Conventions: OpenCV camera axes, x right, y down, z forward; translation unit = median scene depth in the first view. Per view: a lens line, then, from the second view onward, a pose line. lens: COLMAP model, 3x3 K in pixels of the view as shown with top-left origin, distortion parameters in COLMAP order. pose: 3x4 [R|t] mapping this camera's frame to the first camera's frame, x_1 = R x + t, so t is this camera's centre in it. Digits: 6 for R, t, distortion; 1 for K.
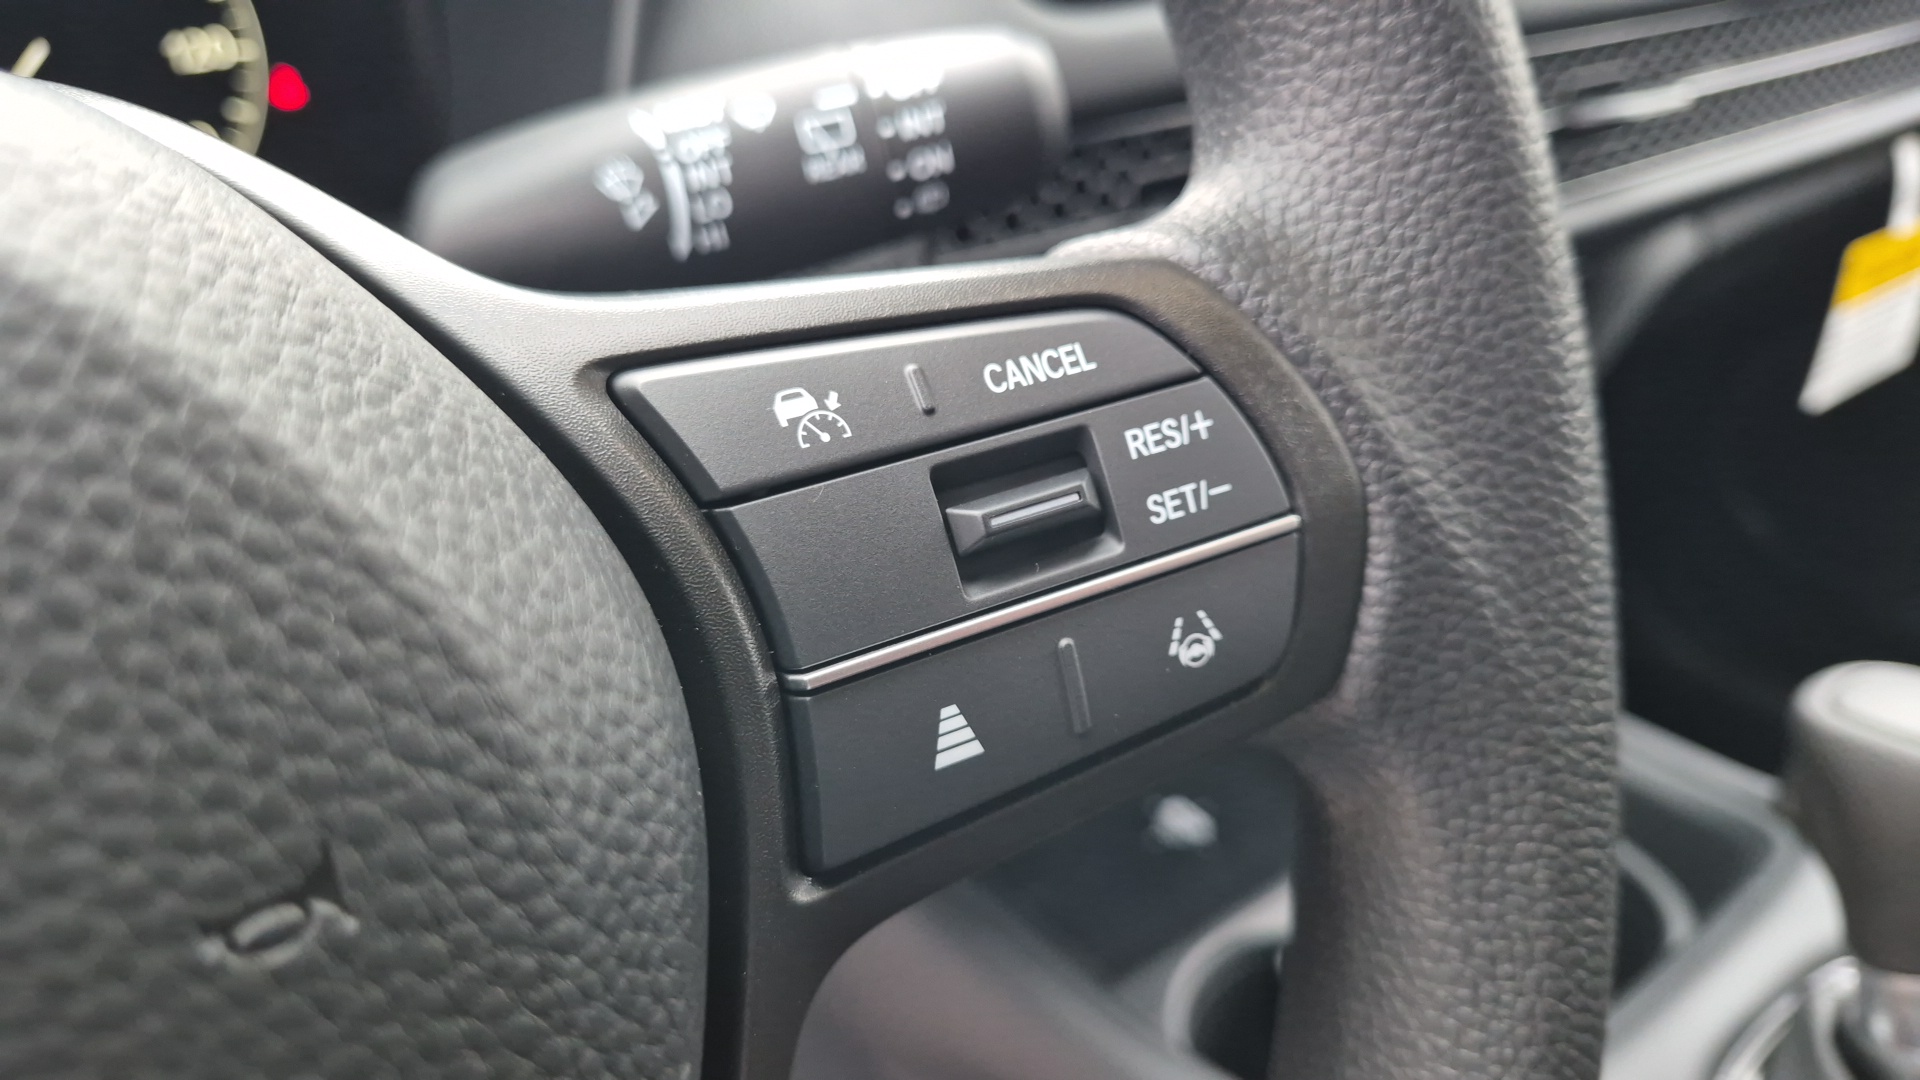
lens RADIAL K [[1335.5, 0, 967.9], [0, 1335.5, 537.9], [0, 0, 1]] dist [0.084332, -0.020307]
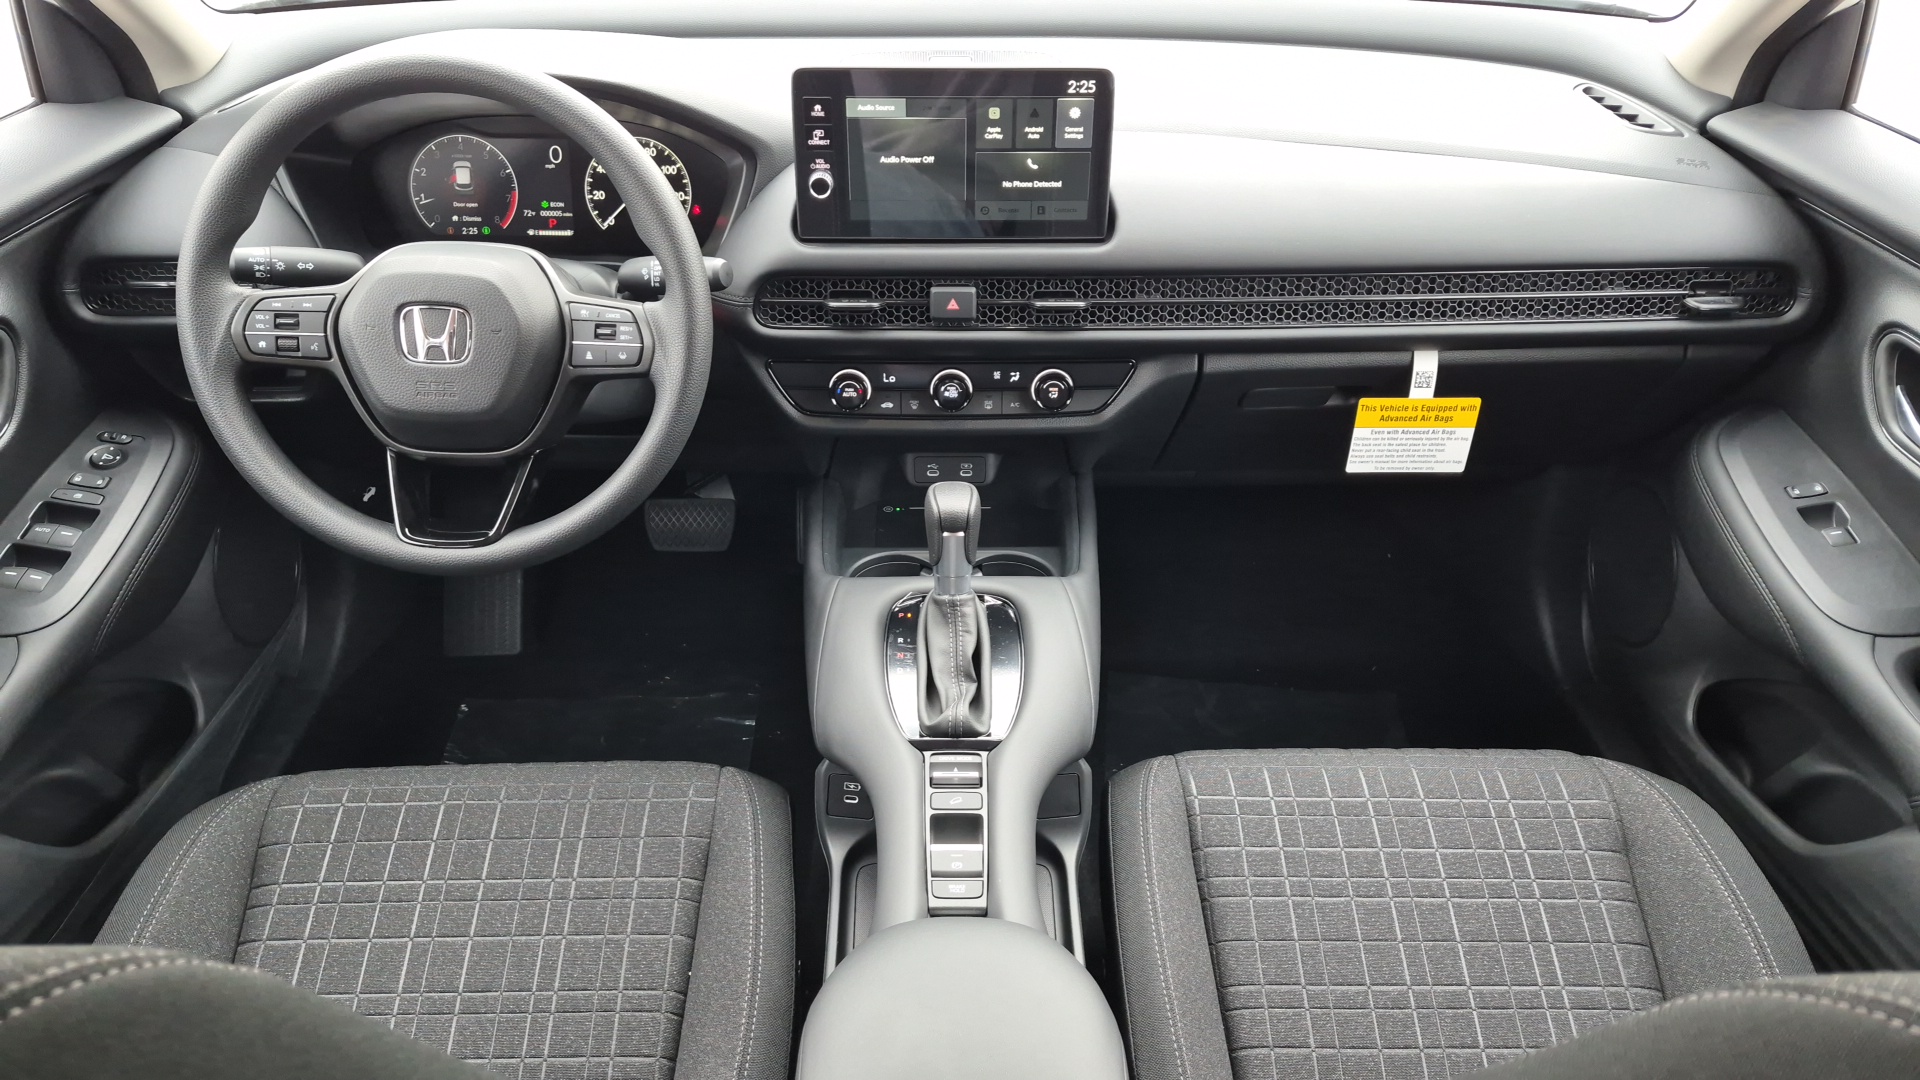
lens RADIAL K [[1335.5, 0, 959.3], [0, 1335.5, 541.7], [0, 0, 1]] dist [0.084332, -0.020307]
pose [[0.804701, 0.335889, -0.489525, 3.996911], [-0.302168, 0.941492, 0.149291, -0.446520], [0.511029, 0.027784, 0.859114, -3.147893]]
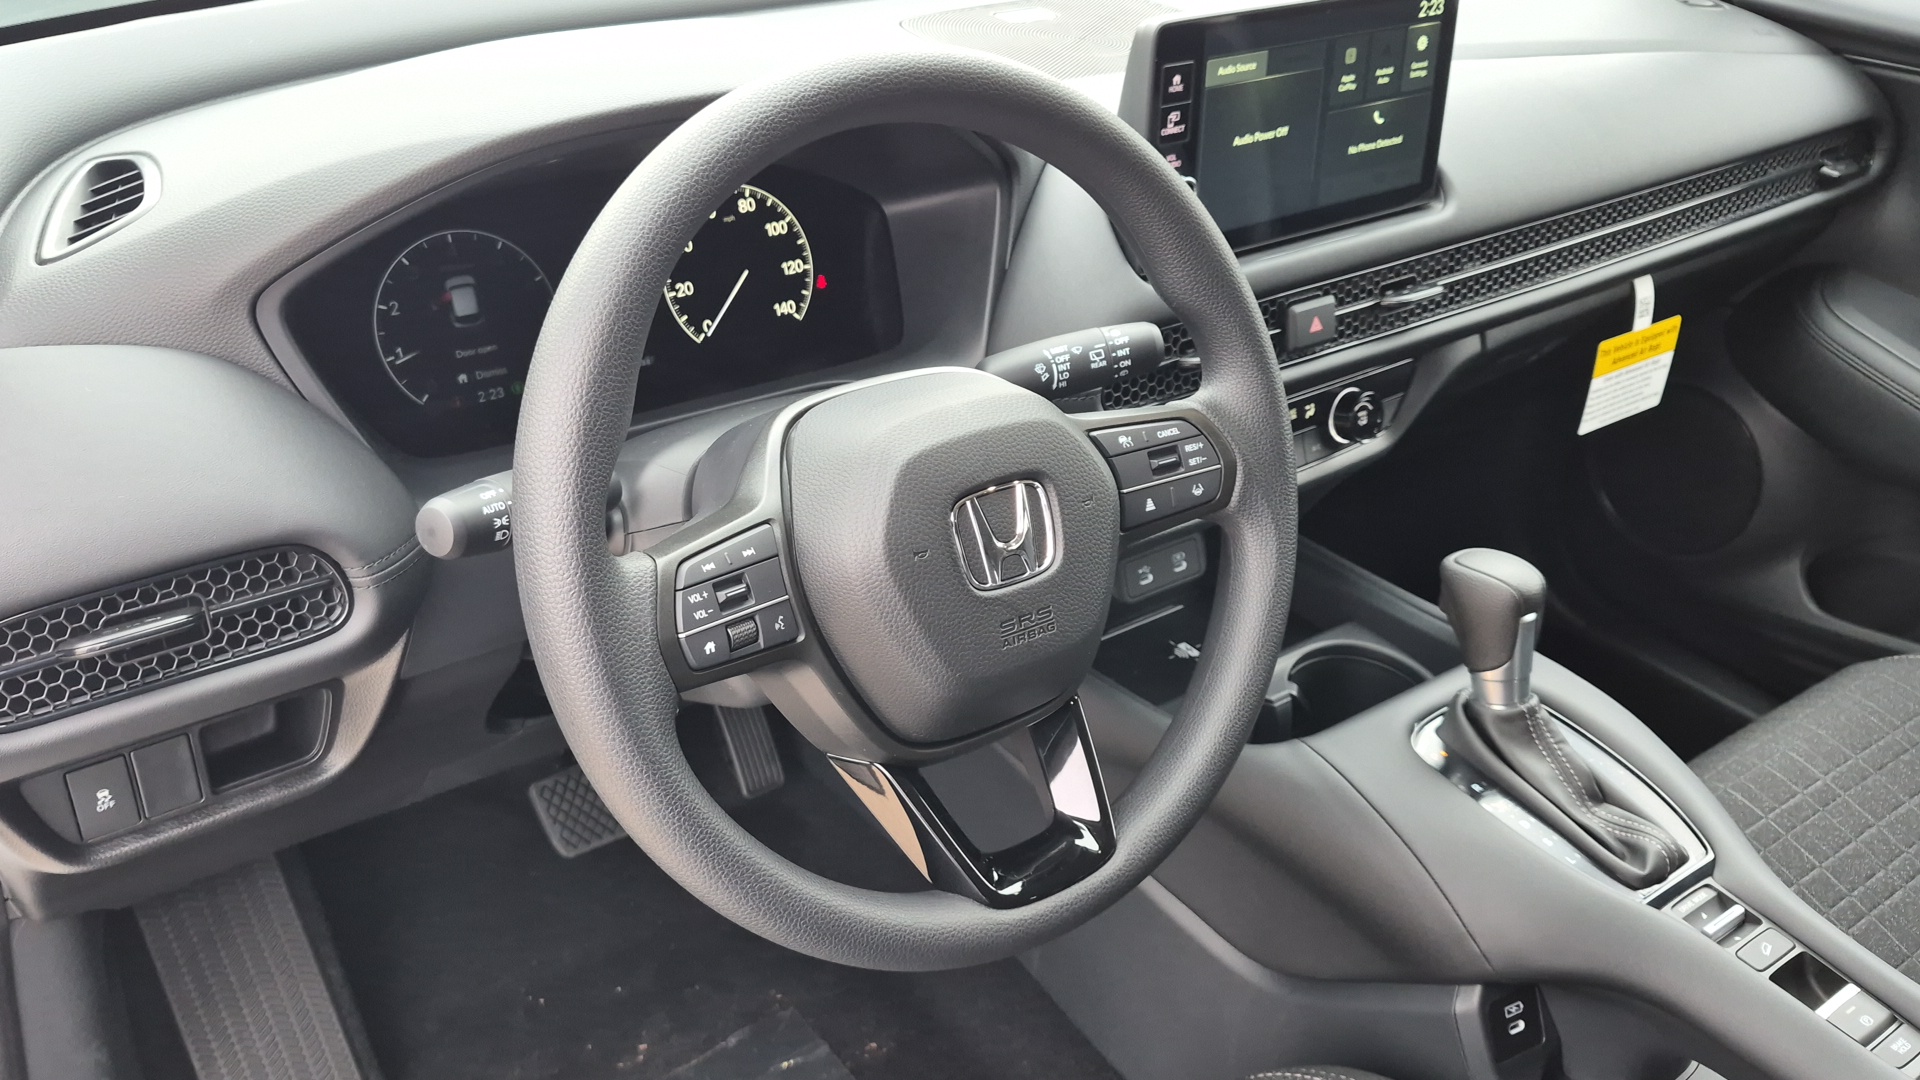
lens RADIAL K [[1642.2, 0, 964.4], [0, 1642.2, 551.4], [0, 0, 1]] dist [0.075392, -0.025498]
pose [[0.998828, 0.038404, 0.029460, -0.564676], [-0.038512, 0.999253, 0.003113, 0.210366], [-0.029318, -0.004244, 0.999561, -3.313235]]
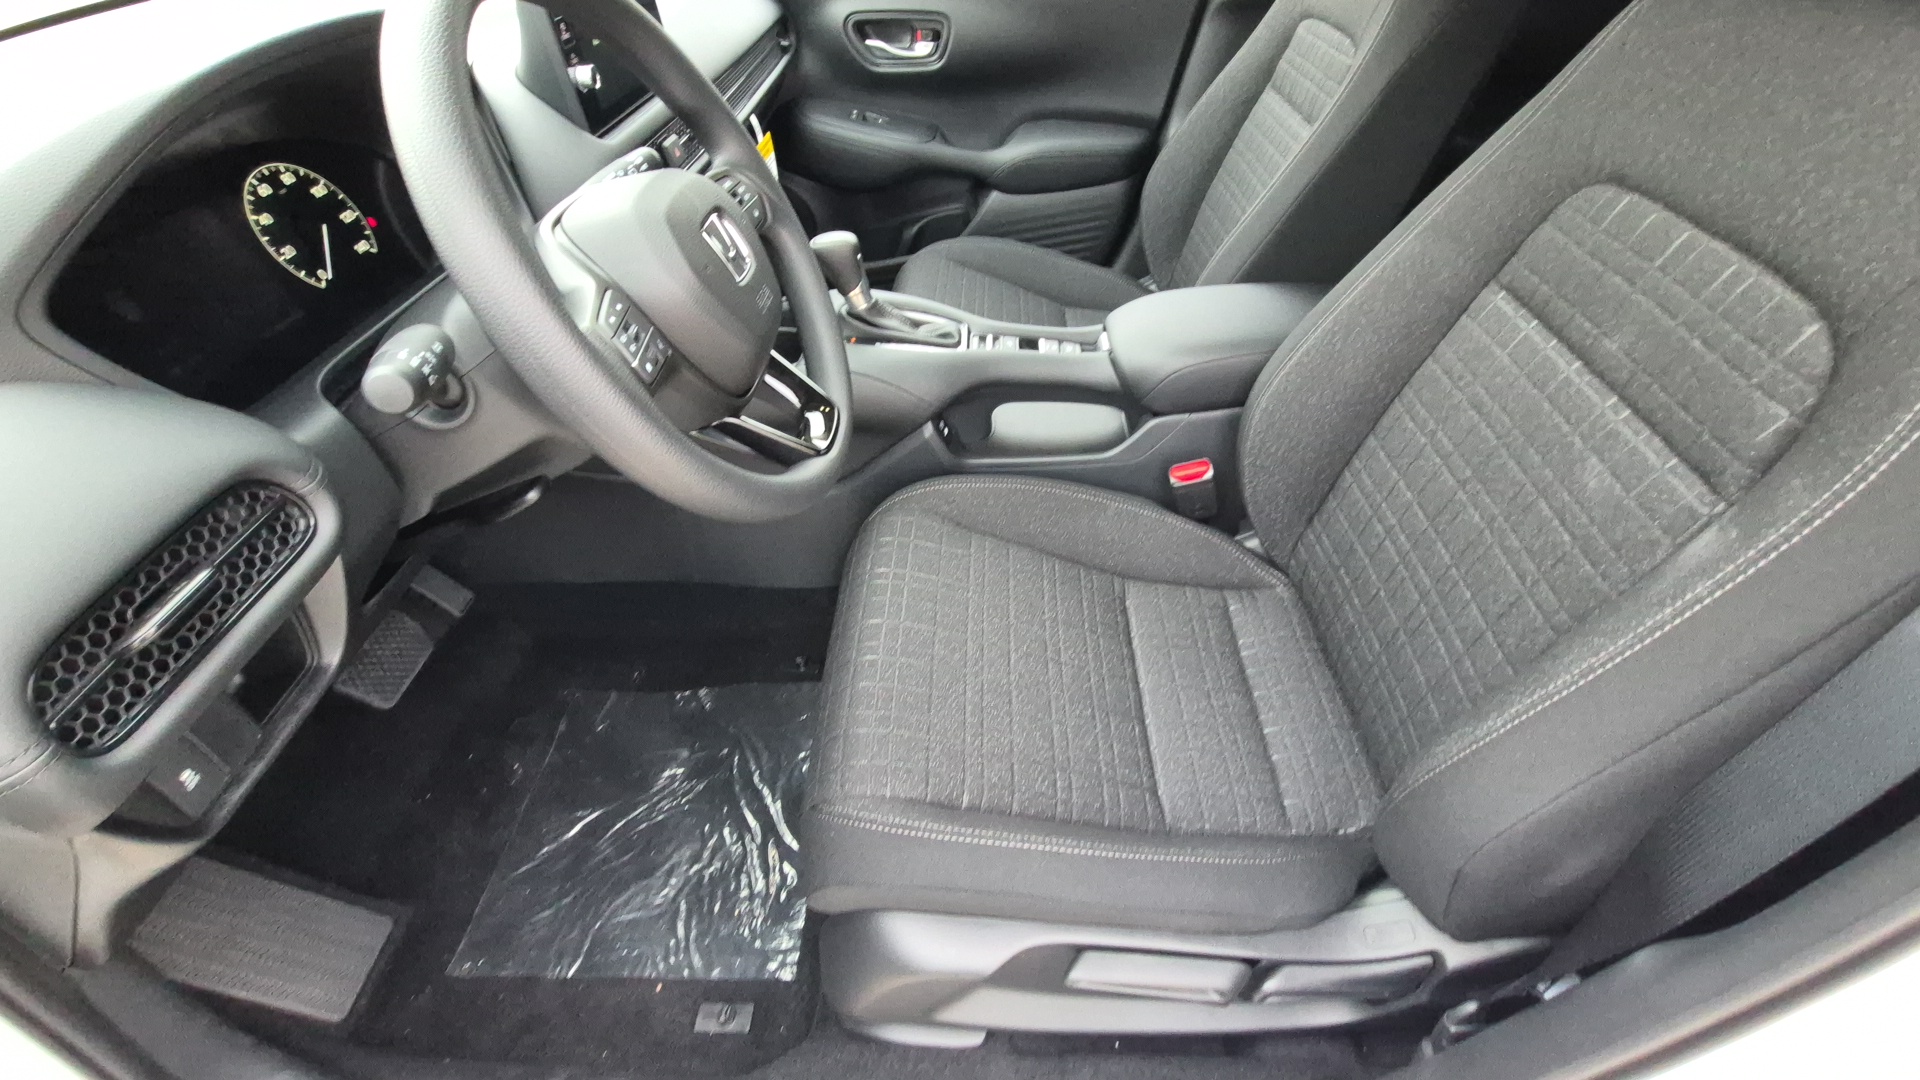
lens RADIAL K [[799.8, 0, 971.3], [0, 799.8, 522.7], [0, 0, 1]] dist [-0.009768, -0.000515]
pose [[0.620169, -0.517840, 0.589264, -1.998005], [0.402906, 0.854780, 0.327136, 0.436950], [-0.673095, 0.034538, 0.738749, -2.393041]]
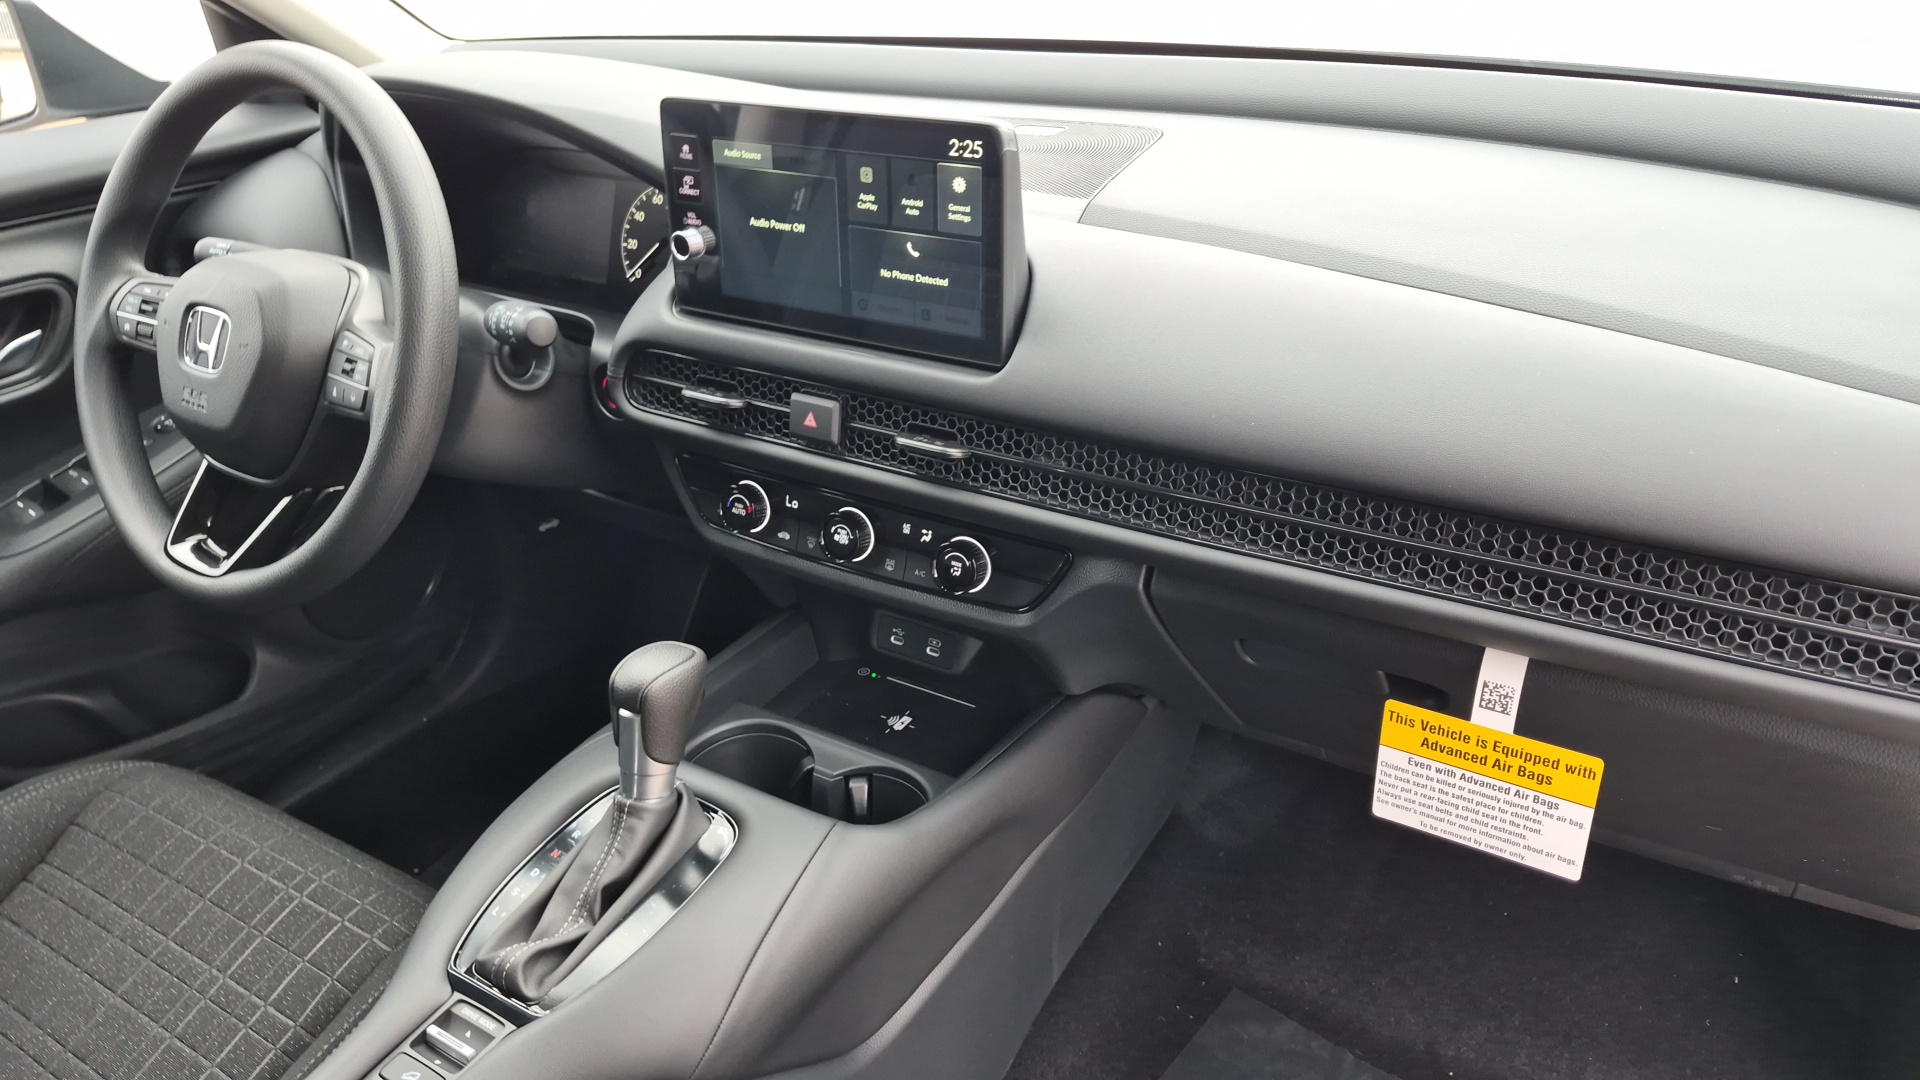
lens RADIAL K [[1335.5, 0, 958.9], [0, 1335.5, 534.8], [0, 0, 1]] dist [0.084332, -0.020307]
pose [[0.345921, 0.425009, -0.836484, 4.772899], [-0.430649, 0.863989, 0.260893, -1.594070], [0.833595, 0.269982, 0.481901, 0.306906]]
